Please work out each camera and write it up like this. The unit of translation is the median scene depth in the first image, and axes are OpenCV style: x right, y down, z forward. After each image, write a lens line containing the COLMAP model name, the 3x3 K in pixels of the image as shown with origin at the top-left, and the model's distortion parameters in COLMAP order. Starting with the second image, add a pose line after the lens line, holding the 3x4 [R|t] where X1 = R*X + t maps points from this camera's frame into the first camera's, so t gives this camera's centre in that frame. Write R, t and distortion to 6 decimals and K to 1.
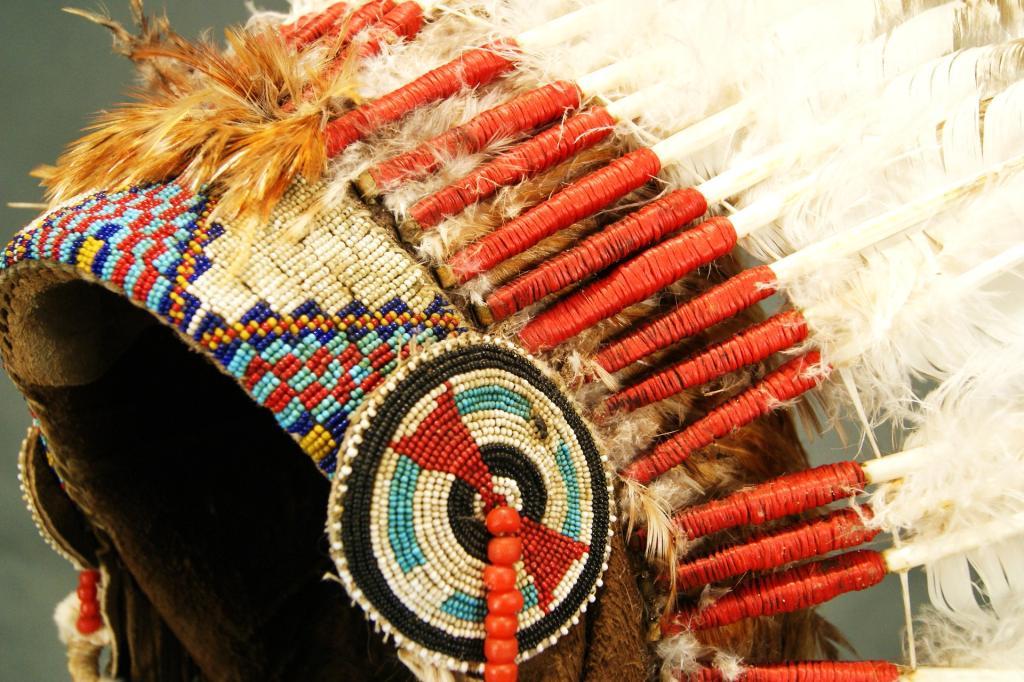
lens RADIAL K [[1072.7, 0, 542.7], [0, 1072.7, 344.4], [0, 0, 1]] dist [-0.081171, 0.006258]
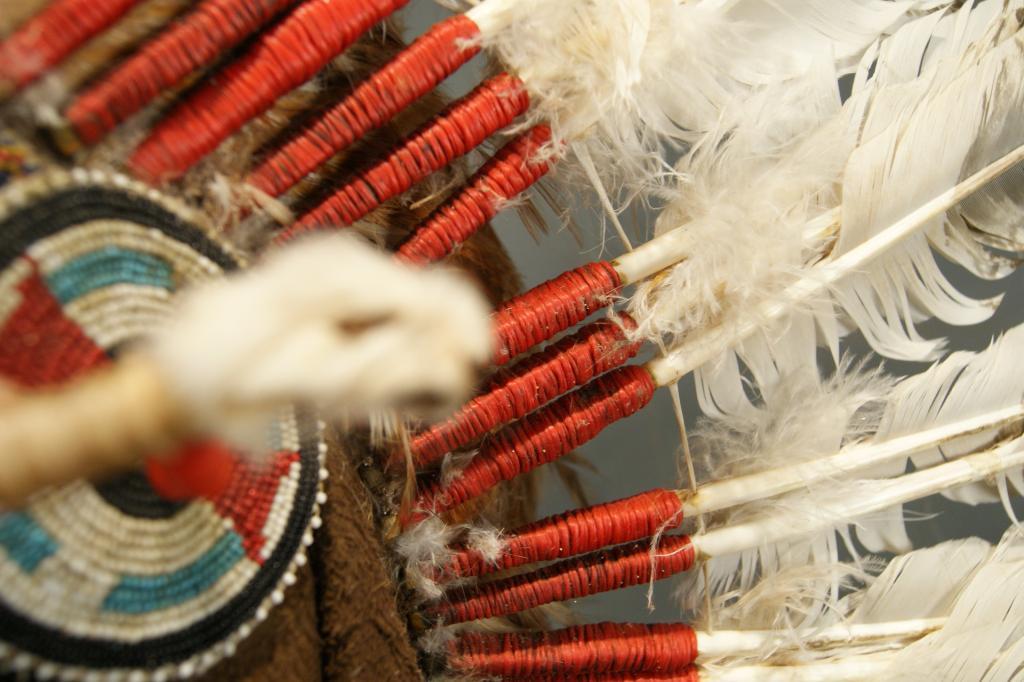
lens RADIAL K [[1072.7, 0, 542.7], [0, 1072.7, 344.4], [0, 0, 1]] dist [-0.081171, 0.006258]
pose [[0.916175, -0.202139, 0.346068, -0.033958], [0.130122, 0.966739, 0.220192, -0.010168], [-0.379067, -0.156703, 0.912005, 0.297262]]
